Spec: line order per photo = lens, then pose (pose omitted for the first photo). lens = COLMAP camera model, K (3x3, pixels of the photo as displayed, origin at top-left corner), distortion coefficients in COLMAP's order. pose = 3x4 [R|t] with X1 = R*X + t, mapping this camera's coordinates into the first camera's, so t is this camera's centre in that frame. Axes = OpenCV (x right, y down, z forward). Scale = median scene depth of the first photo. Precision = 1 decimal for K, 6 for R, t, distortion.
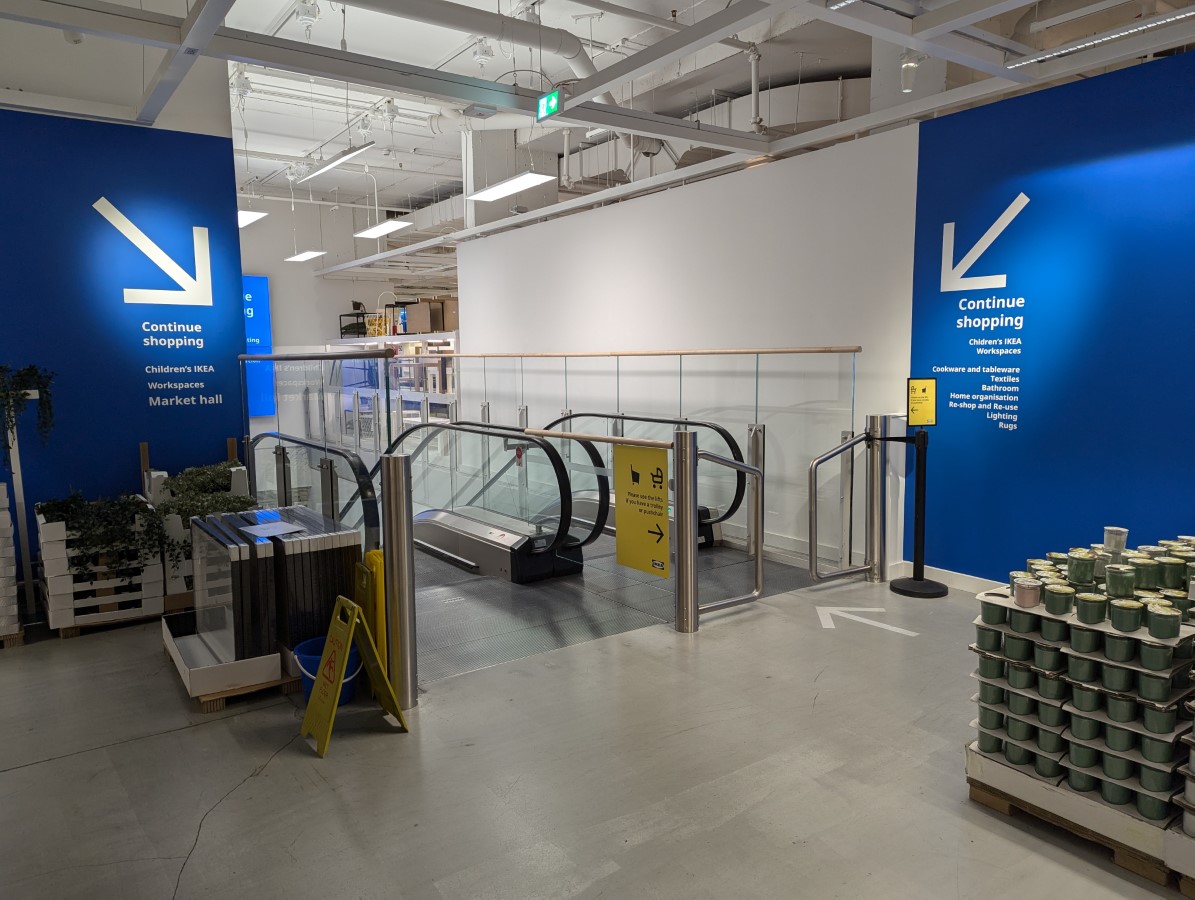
lens RADIAL K [[848.7, 0, 599.3], [0, 848.7, 449.5], [0, 0, 1]] dist [0.057218, -0.040616]
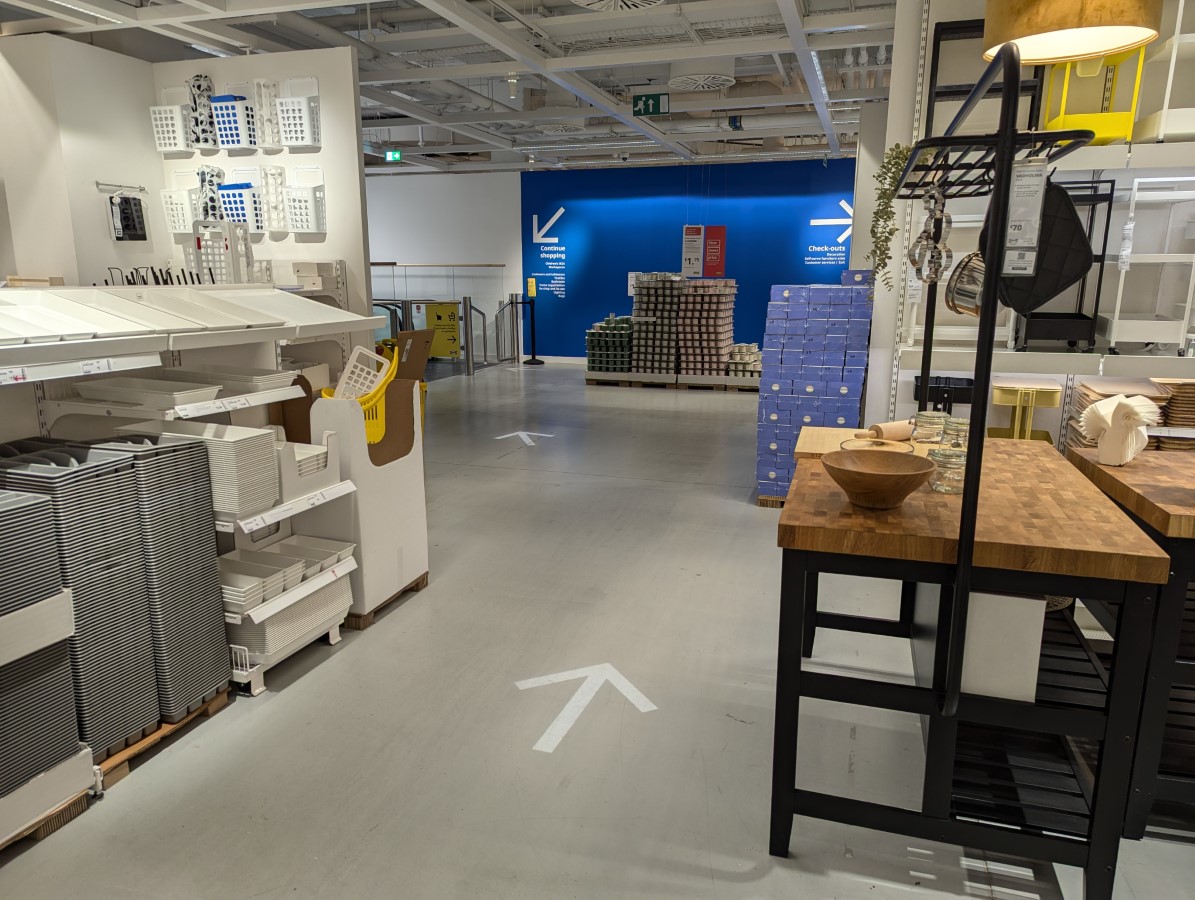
lens RADIAL K [[848.7, 0, 599.2], [0, 848.7, 452.5], [0, 0, 1]] dist [0.057218, -0.040616]
pose [[0.805686, -0.115918, 0.580890, -0.976959], [0.056997, 0.991286, 0.118759, 0.140963], [-0.589594, -0.062574, 0.805272, -1.171663]]
